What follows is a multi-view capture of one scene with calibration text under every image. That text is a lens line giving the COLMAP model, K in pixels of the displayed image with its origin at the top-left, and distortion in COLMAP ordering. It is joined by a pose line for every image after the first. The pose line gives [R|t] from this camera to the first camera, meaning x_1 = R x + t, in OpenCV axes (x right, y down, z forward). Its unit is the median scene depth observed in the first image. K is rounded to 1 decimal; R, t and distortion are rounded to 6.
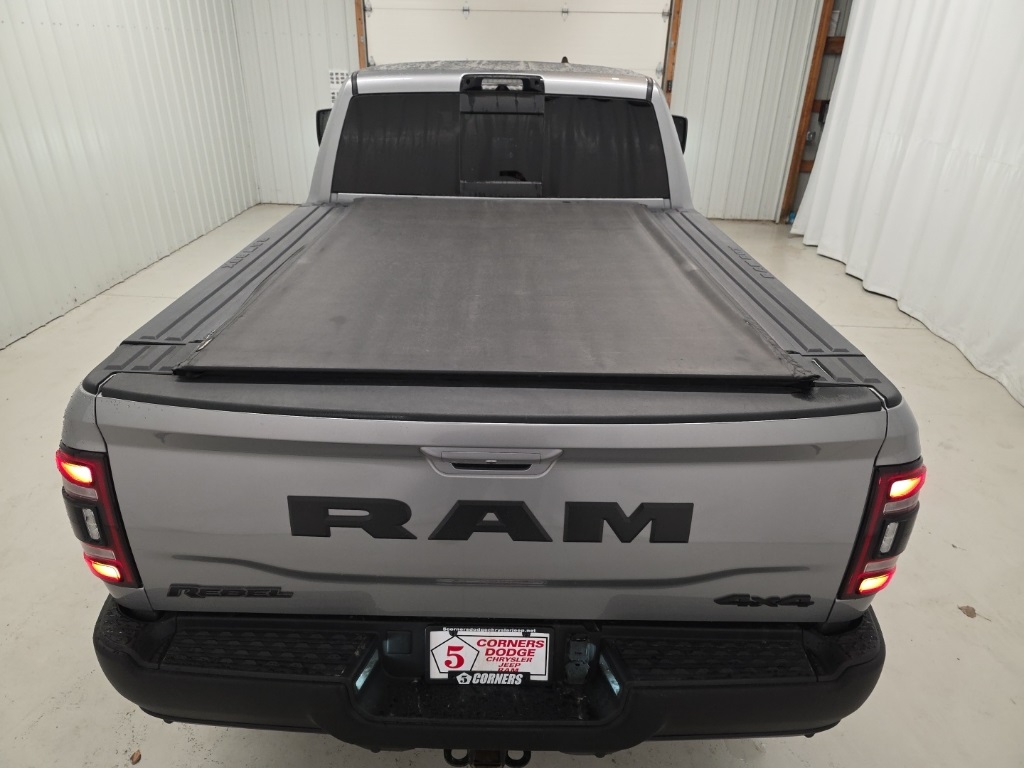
lens RADIAL K [[687.4, 0, 503.7], [0, 687.4, 392.5], [0, 0, 1]] dist [0.044029, -0.031076]
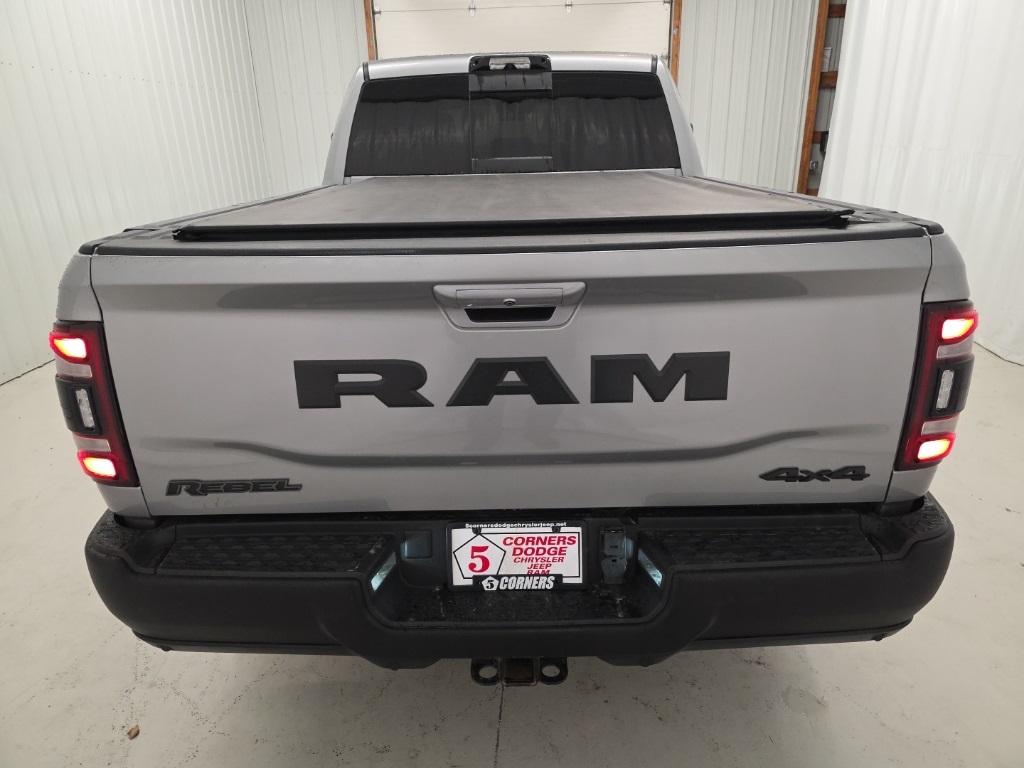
lens RADIAL K [[687.4, 0, 516.4], [0, 687.4, 378.7], [0, 0, 1]] dist [0.044029, -0.031076]
pose [[0.999152, -0.040295, -0.008473, -0.004503], [0.039045, 0.992501, -0.115832, 0.257606], [0.013077, 0.115403, 0.993233, 0.069876]]
